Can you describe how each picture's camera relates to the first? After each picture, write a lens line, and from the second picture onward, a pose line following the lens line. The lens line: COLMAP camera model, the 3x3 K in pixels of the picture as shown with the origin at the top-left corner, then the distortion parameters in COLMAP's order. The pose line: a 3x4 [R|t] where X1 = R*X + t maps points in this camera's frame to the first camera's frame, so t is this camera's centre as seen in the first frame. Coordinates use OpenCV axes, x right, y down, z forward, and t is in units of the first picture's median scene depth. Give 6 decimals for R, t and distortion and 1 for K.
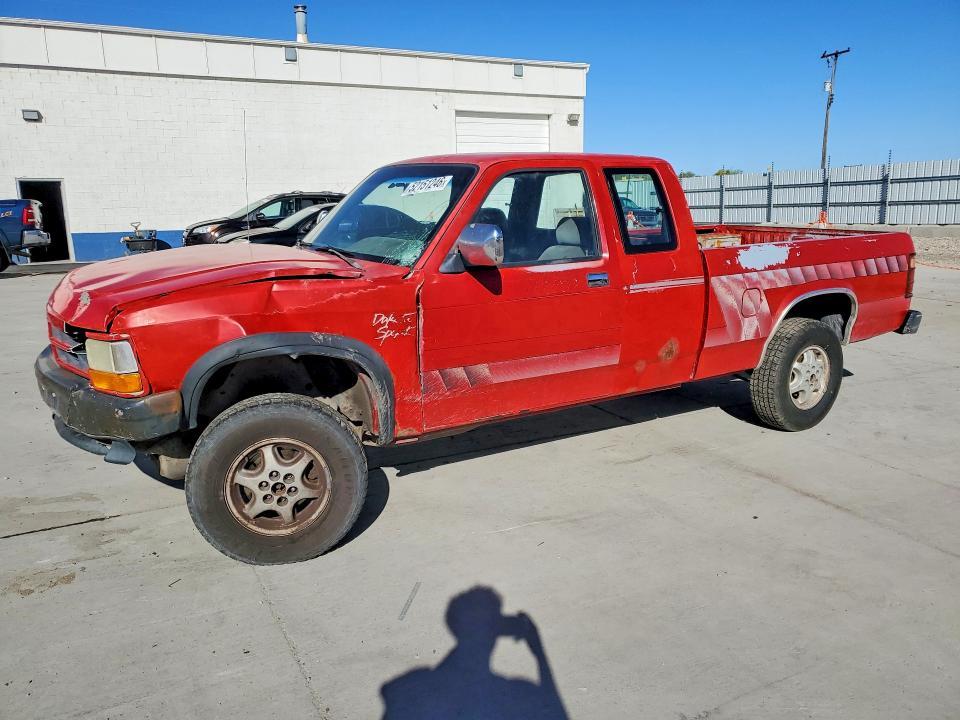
lens RADIAL K [[751.1, 0, 479.6], [0, 751.1, 360.0], [0, 0, 1]] dist [0.023888, -0.014694]
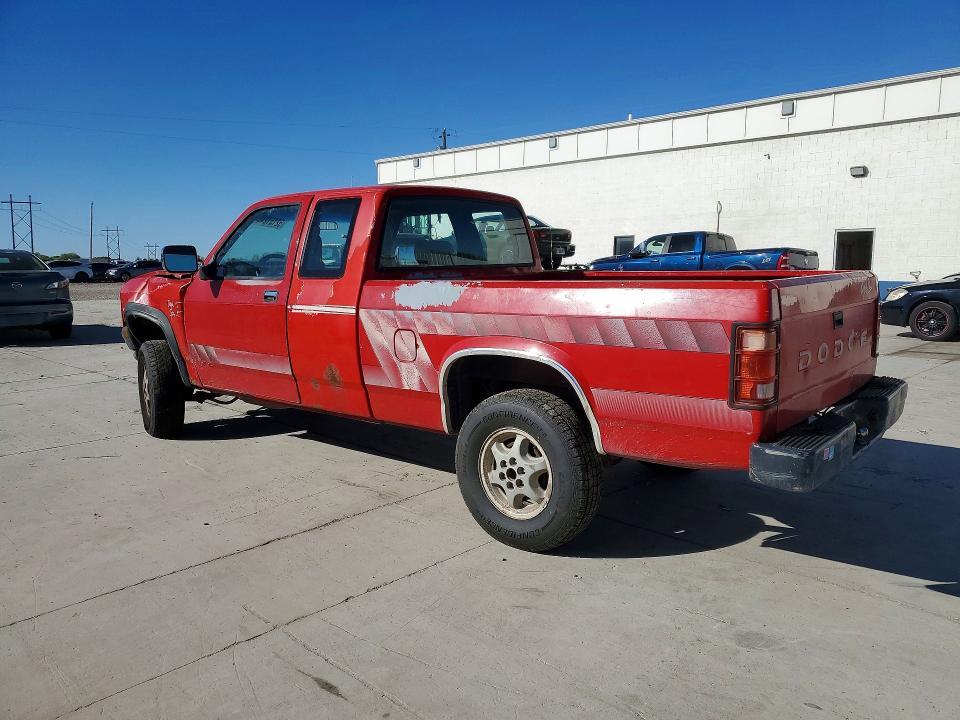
lens RADIAL K [[751.1, 0, 480.4], [0, 751.1, 360.7], [0, 0, 1]] dist [0.023888, -0.014694]
pose [[0.316467, 0.139592, -0.938276, 1.194418], [-0.203528, 0.976071, 0.076568, -0.142476], [0.926512, 0.166735, 0.337305, 0.791511]]
